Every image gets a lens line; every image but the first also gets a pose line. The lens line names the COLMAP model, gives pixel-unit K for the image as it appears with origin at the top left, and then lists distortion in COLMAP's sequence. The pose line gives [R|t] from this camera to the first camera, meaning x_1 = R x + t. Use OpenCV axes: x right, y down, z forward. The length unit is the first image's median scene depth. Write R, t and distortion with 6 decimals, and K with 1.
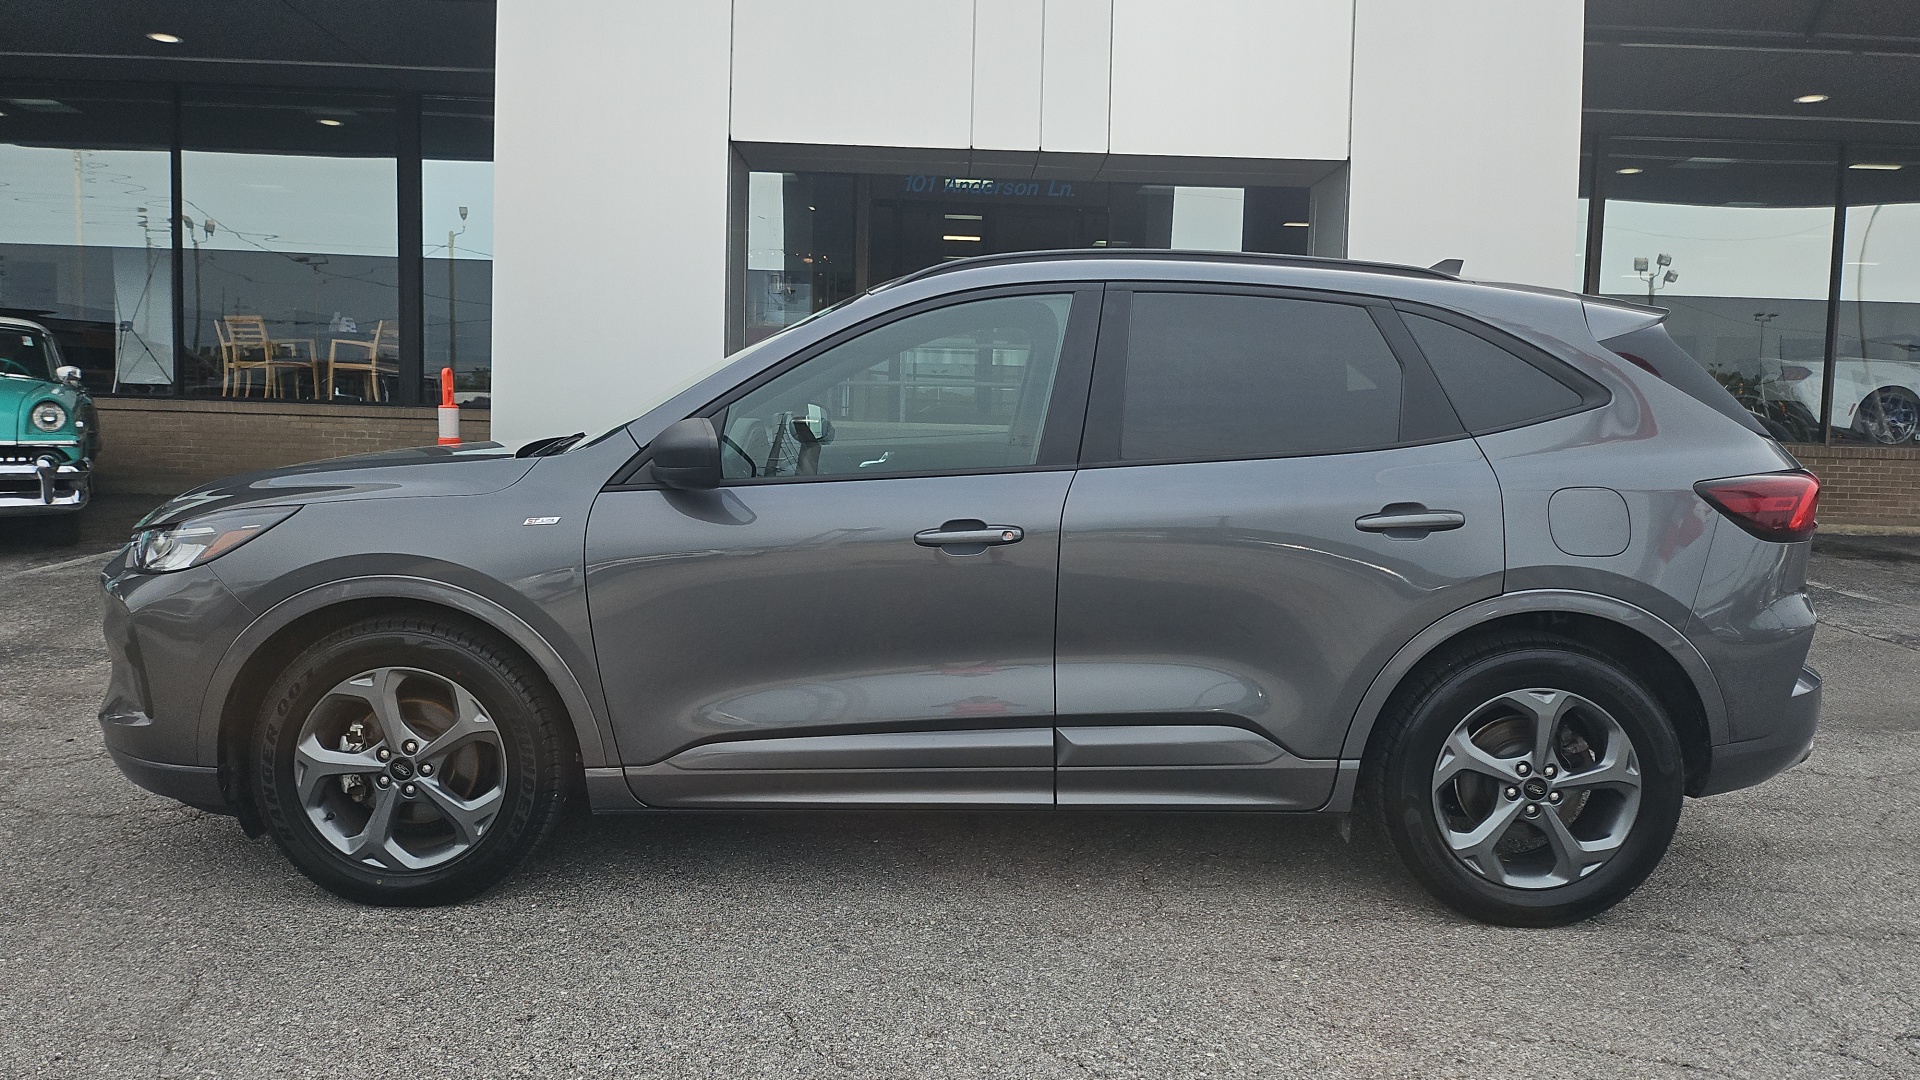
lens RADIAL K [[1358.5, 0, 960.0], [0, 1358.5, 540.0], [0, 0, 1]] dist [0.076777, -0.090631]
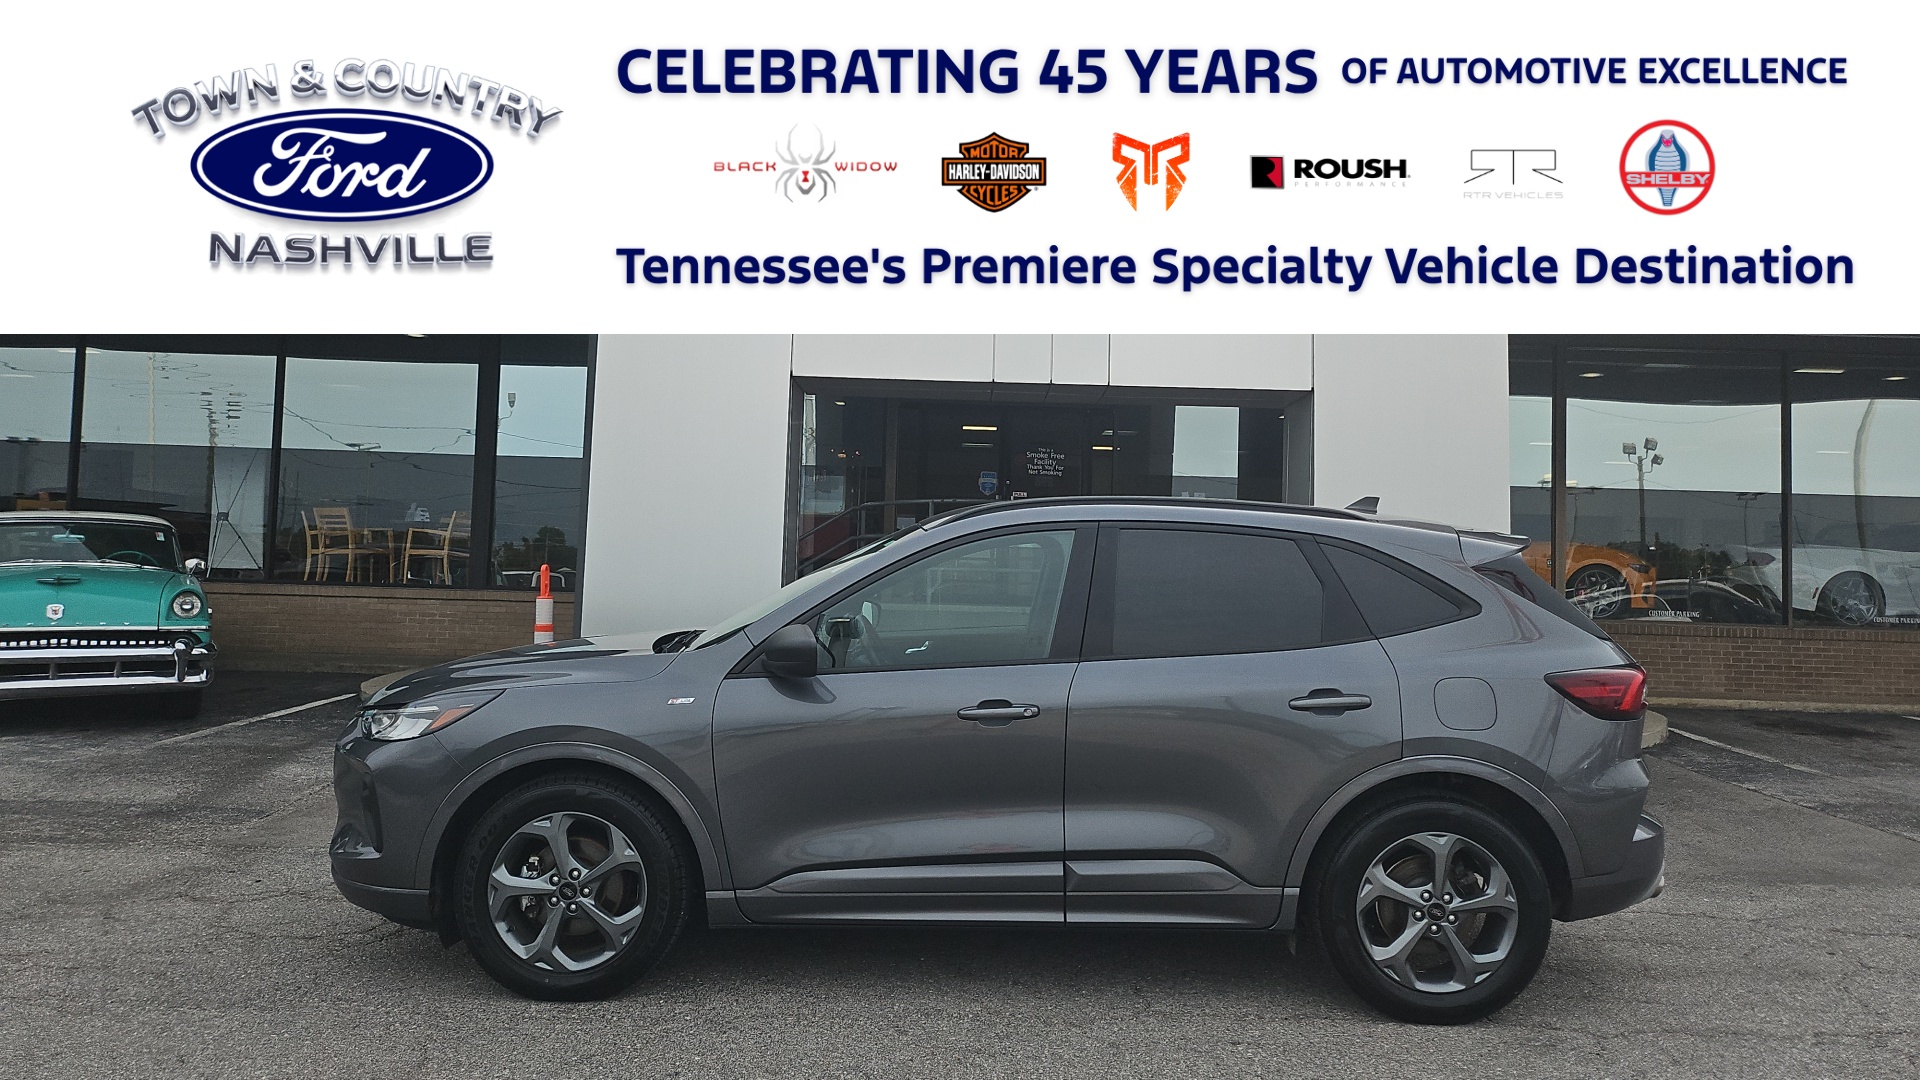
lens RADIAL K [[1350.5, 0, 970.7], [0, 1350.5, 535.7], [0, 0, 1]] dist [0.077833, -0.086868]
pose [[0.999994, 0.001915, -0.002983, -0.016337], [-0.002282, 0.991730, -0.128319, -0.004139], [0.002713, 0.128325, 0.991728, -0.319330]]
